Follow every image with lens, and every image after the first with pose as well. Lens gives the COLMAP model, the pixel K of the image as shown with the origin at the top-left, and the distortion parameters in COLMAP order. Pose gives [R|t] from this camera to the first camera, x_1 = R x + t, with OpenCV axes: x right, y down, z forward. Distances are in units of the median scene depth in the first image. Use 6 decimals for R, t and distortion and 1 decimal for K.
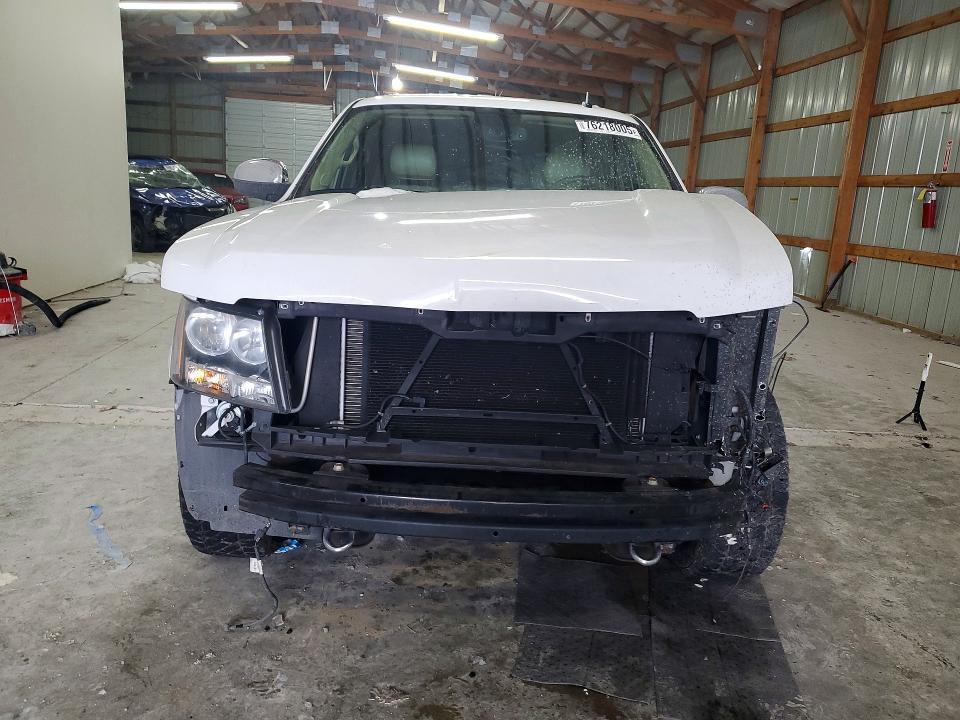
lens RADIAL K [[741.1, 0, 479.8], [0, 741.1, 353.4], [0, 0, 1]] dist [0.025206, -0.004672]
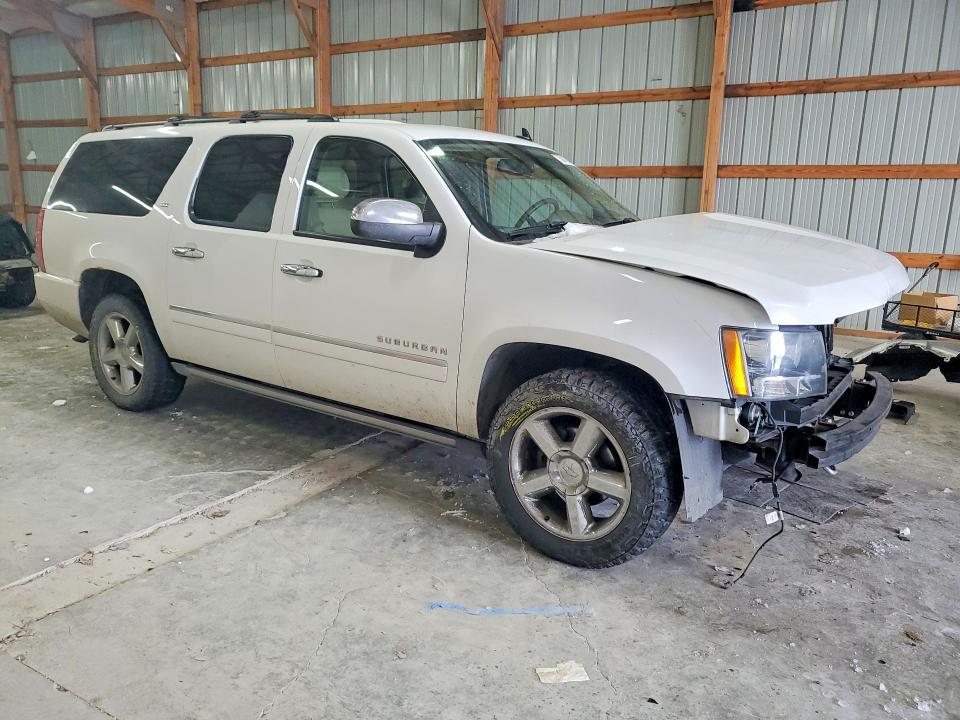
lens RADIAL K [[741.1, 0, 475.4], [0, 741.1, 363.2], [0, 0, 1]] dist [0.025206, -0.004672]
pose [[0.585935, -0.217518, 0.780619, -0.283599], [0.181073, 0.974089, 0.135514, -0.046235], [-0.789869, 0.061946, 0.610140, 0.105219]]
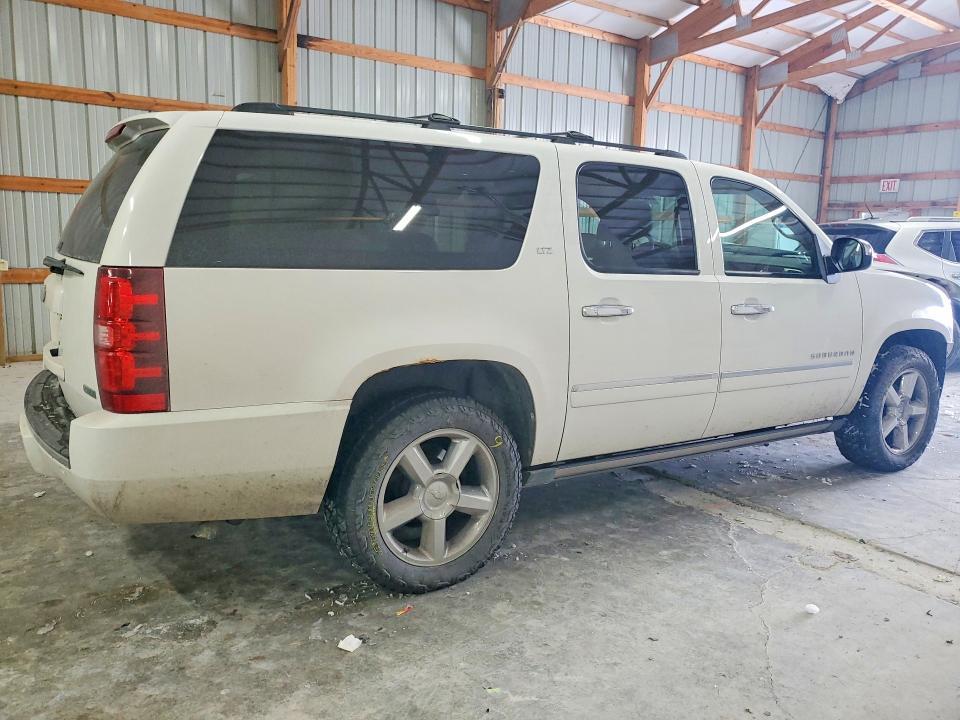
lens RADIAL K [[741.1, 0, 470.9], [0, 741.1, 355.8], [0, 0, 1]] dist [0.025206, -0.004672]
pose [[-0.532240, -0.201587, 0.822243, -0.273830], [0.129543, 0.940407, 0.314411, -0.147150], [-0.836623, 0.273858, -0.474408, 0.587749]]
